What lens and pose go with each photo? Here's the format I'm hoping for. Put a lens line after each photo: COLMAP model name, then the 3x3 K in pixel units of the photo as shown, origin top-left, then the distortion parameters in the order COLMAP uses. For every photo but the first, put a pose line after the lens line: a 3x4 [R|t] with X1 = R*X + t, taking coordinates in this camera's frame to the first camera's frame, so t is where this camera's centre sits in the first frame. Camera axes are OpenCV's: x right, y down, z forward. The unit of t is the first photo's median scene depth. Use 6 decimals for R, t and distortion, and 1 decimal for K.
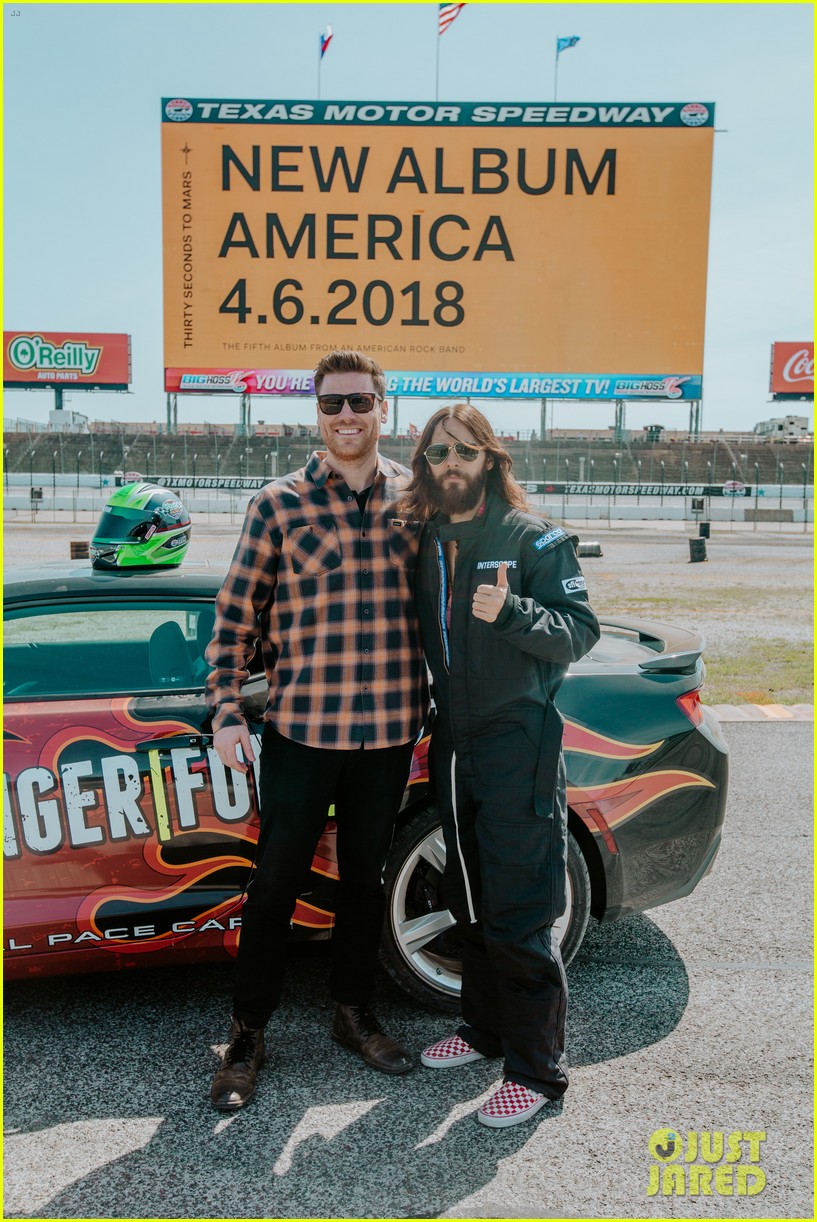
lens RADIAL K [[1297.5, 0, 442.4], [0, 1297.5, 629.3], [0, 0, 1]] dist [0.054788, 0.000000]
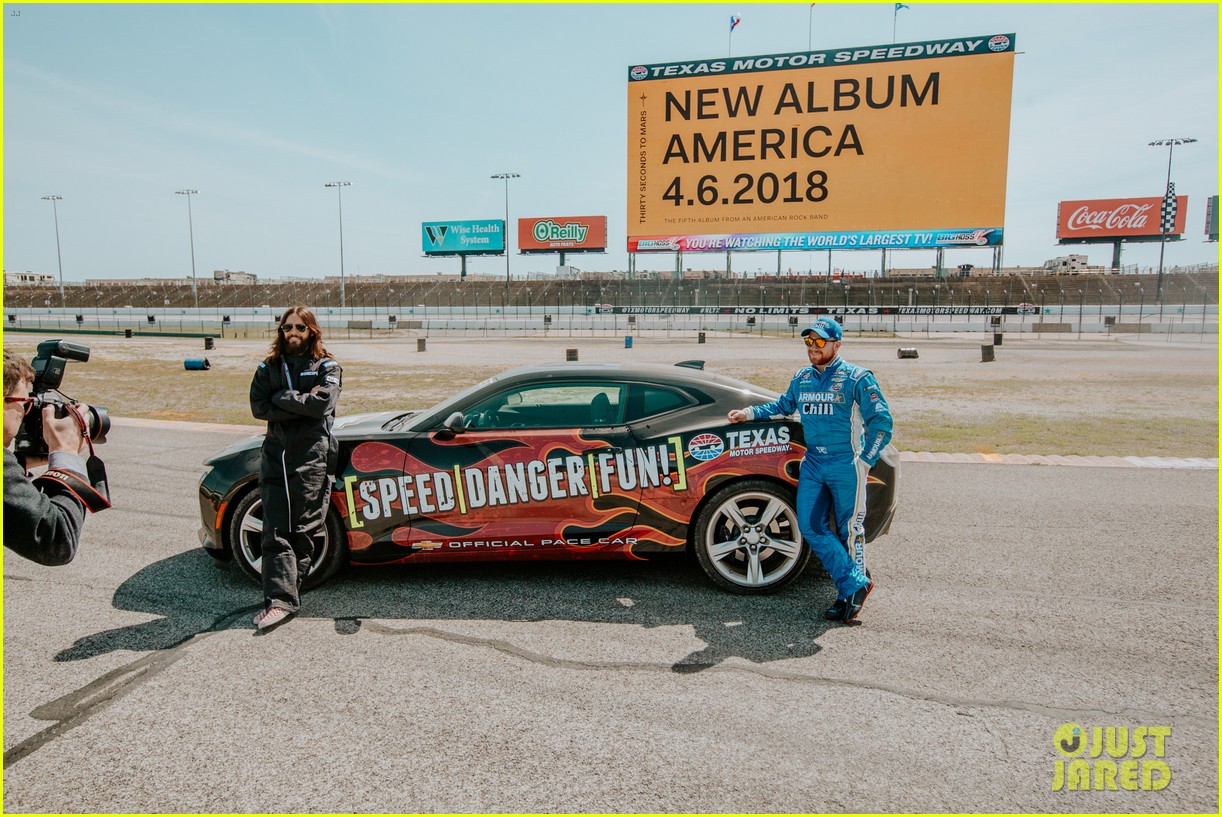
lens RADIAL K [[1297.5, 0, 605.4], [0, 1297.5, 412.5], [0, 0, 1]] dist [0.054788, 0.000000]
pose [[0.963552, 0.010368, -0.267320, 0.174518], [-0.013218, 0.999873, -0.008865, 0.022219], [0.267194, 0.012075, 0.963567, -0.487166]]
